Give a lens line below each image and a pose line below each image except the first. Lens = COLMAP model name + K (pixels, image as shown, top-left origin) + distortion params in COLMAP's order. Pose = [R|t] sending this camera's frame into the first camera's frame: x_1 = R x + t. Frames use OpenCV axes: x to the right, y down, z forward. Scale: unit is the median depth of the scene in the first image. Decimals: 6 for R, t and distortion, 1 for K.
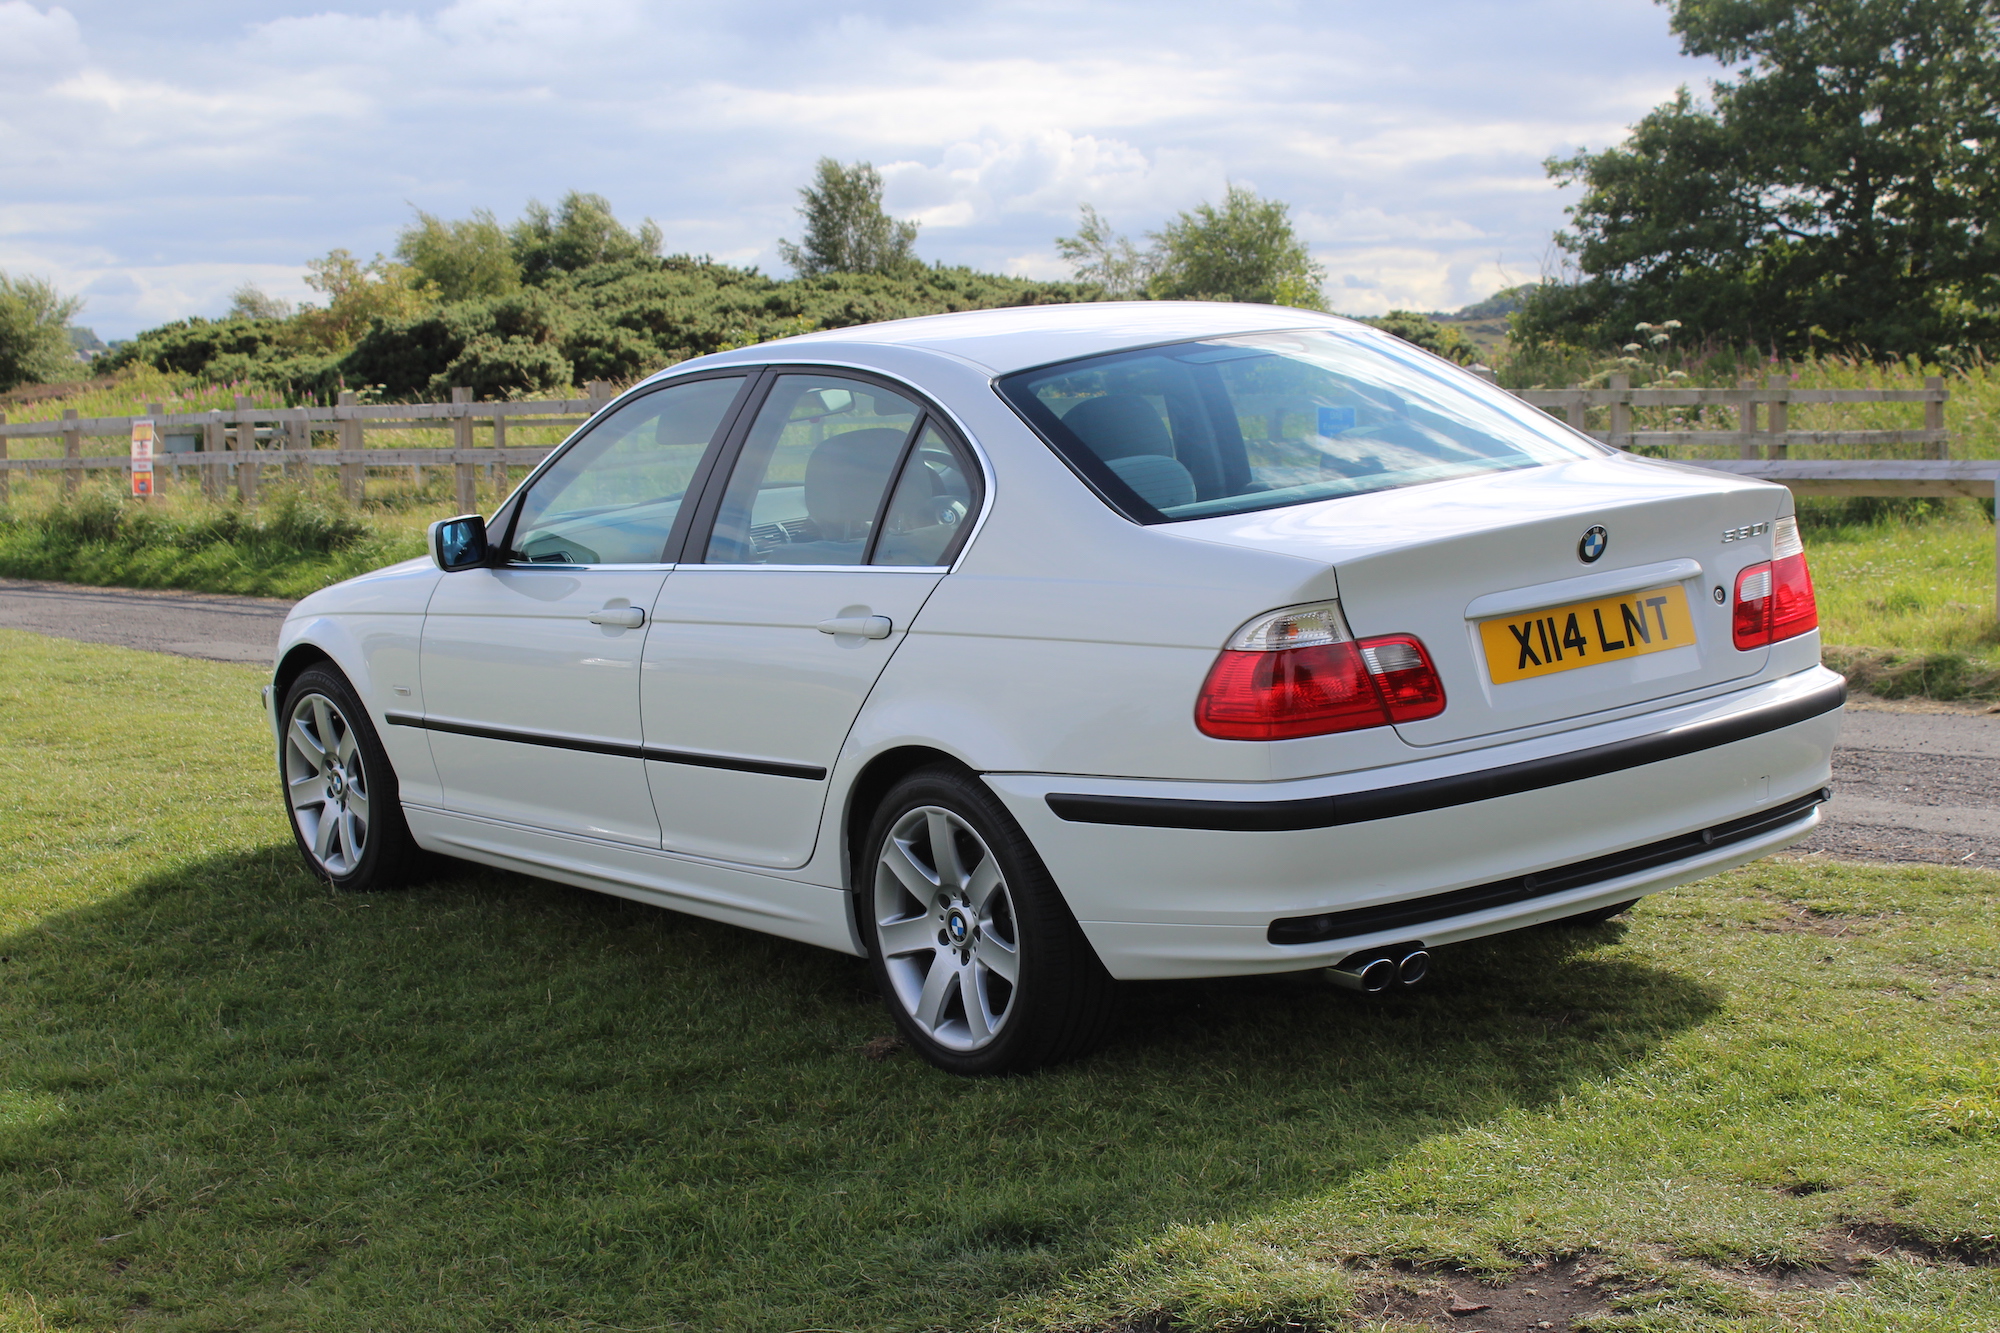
lens RADIAL K [[3313.1, 0, 1000.7], [0, 3313.1, 671.4], [0, 0, 1]] dist [-0.029797, 0.000000]
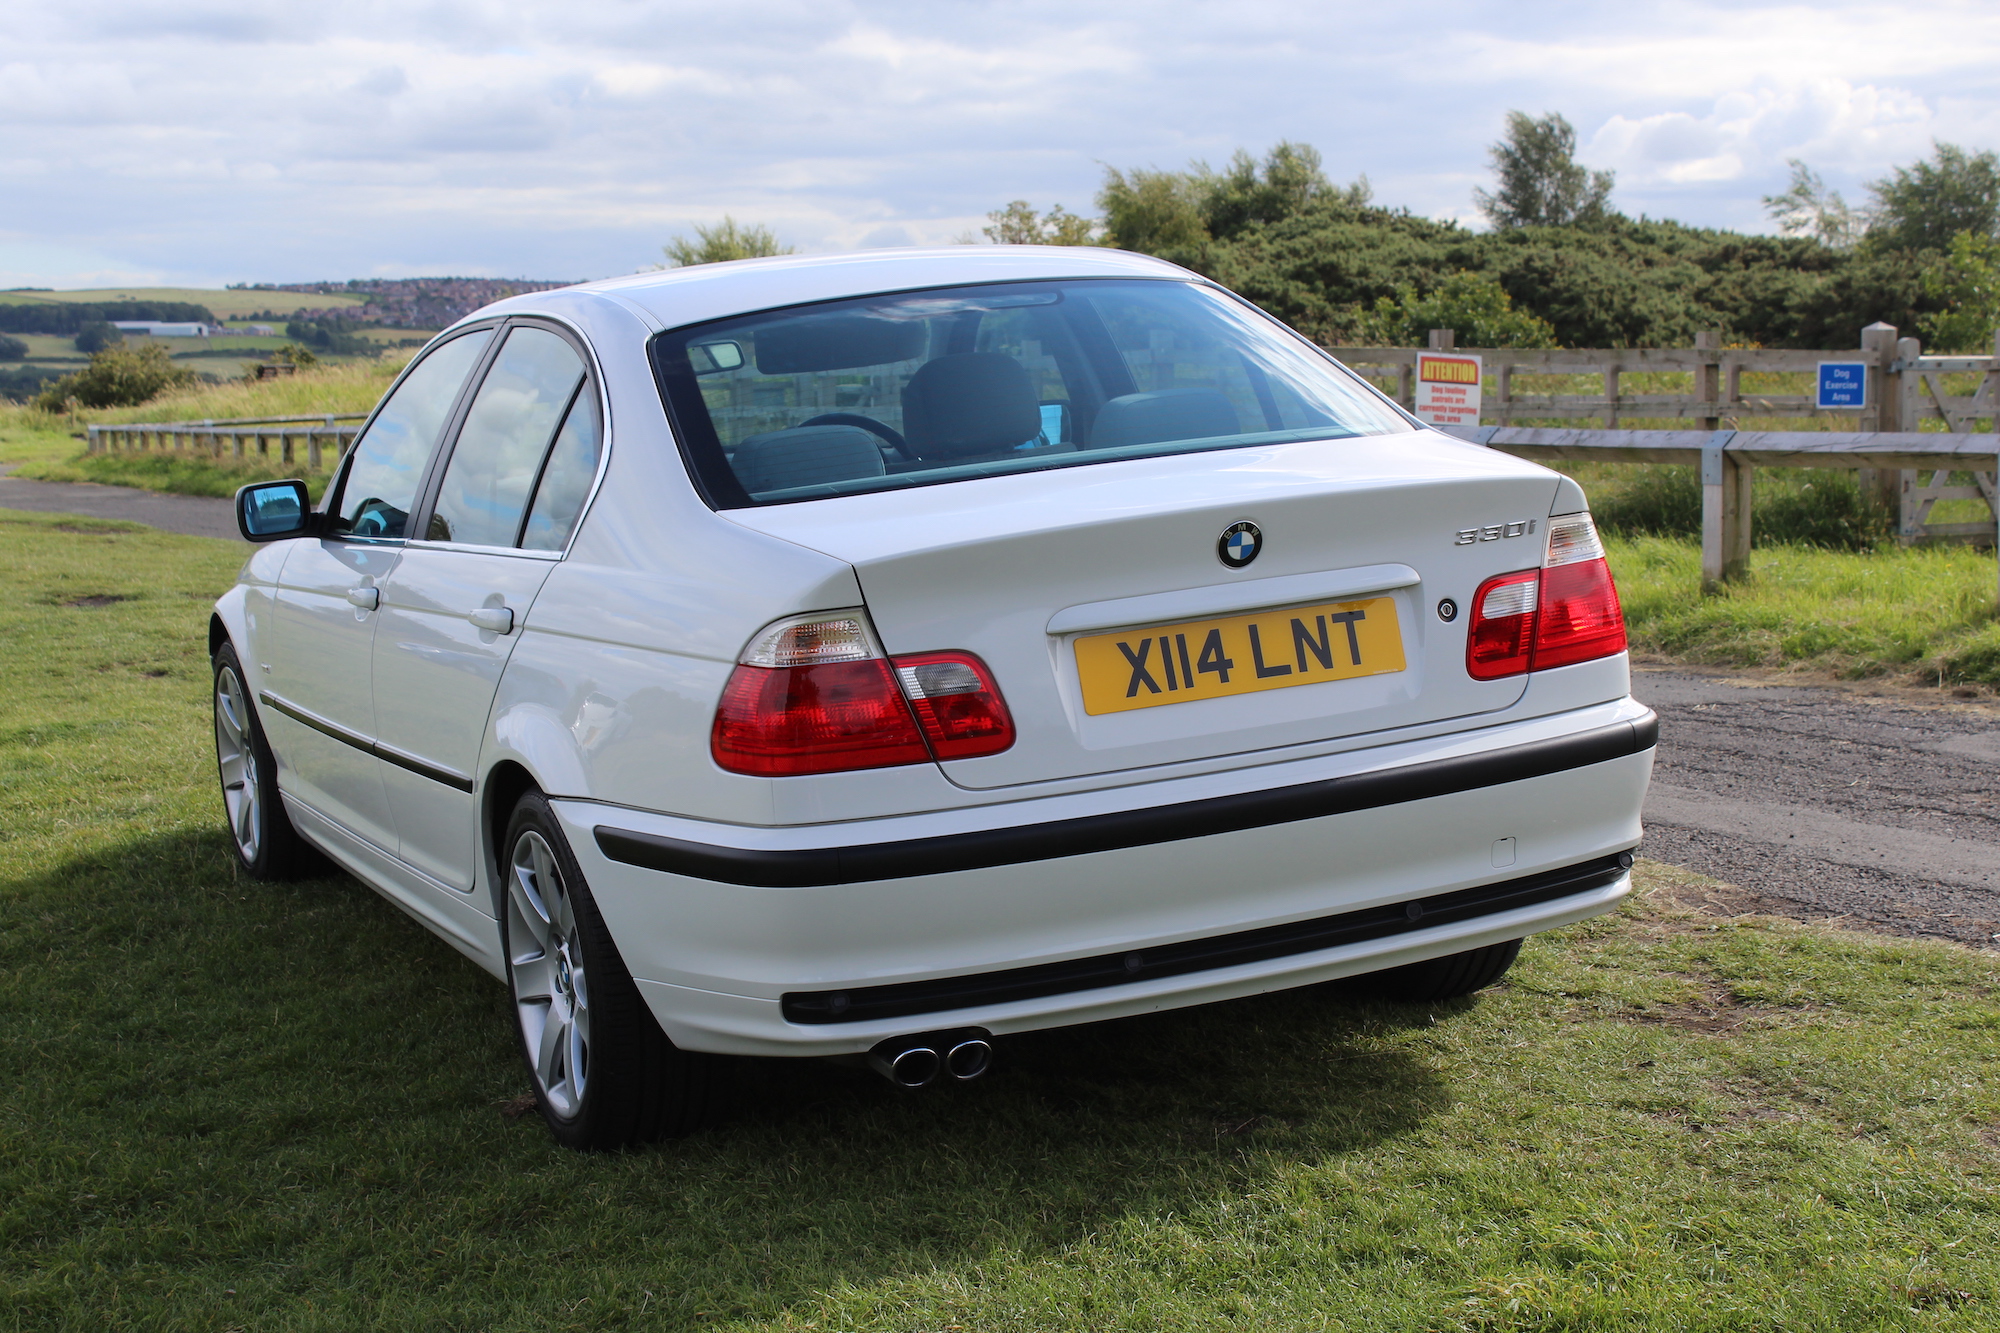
lens RADIAL K [[3313.1, 0, 999.7], [0, 3313.1, 661.5], [0, 0, 1]] dist [-0.029797, 0.000000]
pose [[0.973800, 0.029672, -0.225463, 0.233902], [-0.027232, 0.999532, 0.013923, -0.015026], [0.225770, -0.007418, 0.974152, 0.154984]]
